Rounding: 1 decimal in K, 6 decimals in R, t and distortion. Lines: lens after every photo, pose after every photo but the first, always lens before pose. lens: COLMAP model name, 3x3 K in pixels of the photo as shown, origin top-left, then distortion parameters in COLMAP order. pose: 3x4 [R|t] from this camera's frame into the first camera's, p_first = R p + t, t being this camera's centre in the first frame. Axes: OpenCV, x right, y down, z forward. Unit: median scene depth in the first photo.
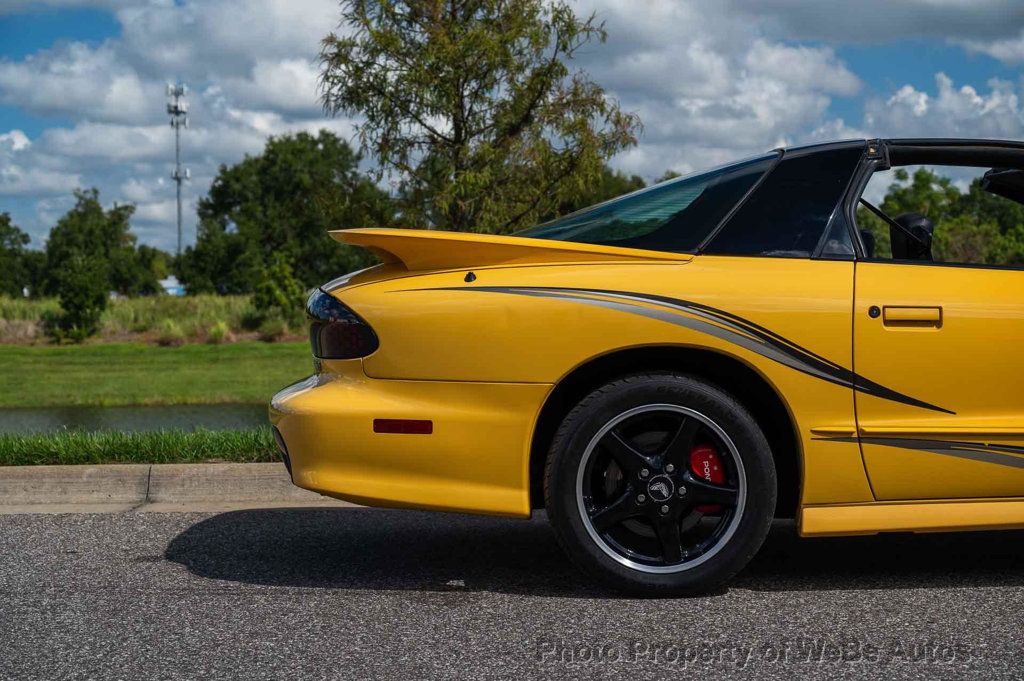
lens RADIAL K [[2069.0, 0, 514.3], [0, 2069.0, 349.4], [0, 0, 1]] dist [0.014906, 0.000000]
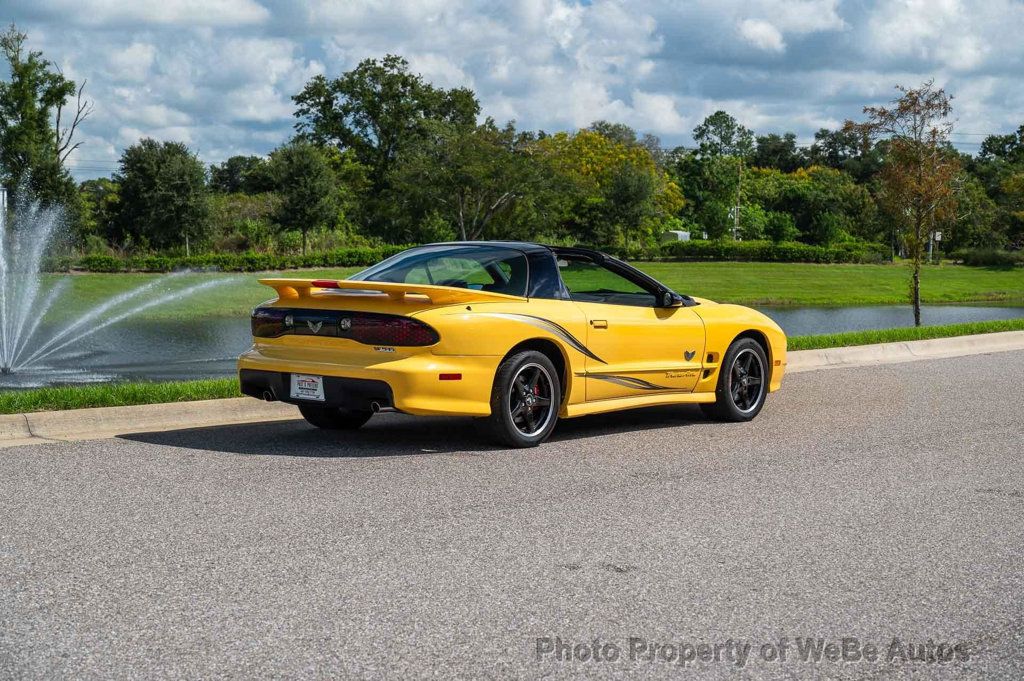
lens RADIAL K [[2069.0, 0, 512.5], [0, 2069.0, 343.2], [0, 0, 1]] dist [0.014906, 0.000000]
pose [[0.606154, -0.016768, 0.795171, -1.734789], [0.015317, 0.999838, 0.009407, -0.017361], [-0.795200, 0.006477, 0.606313, -0.374311]]
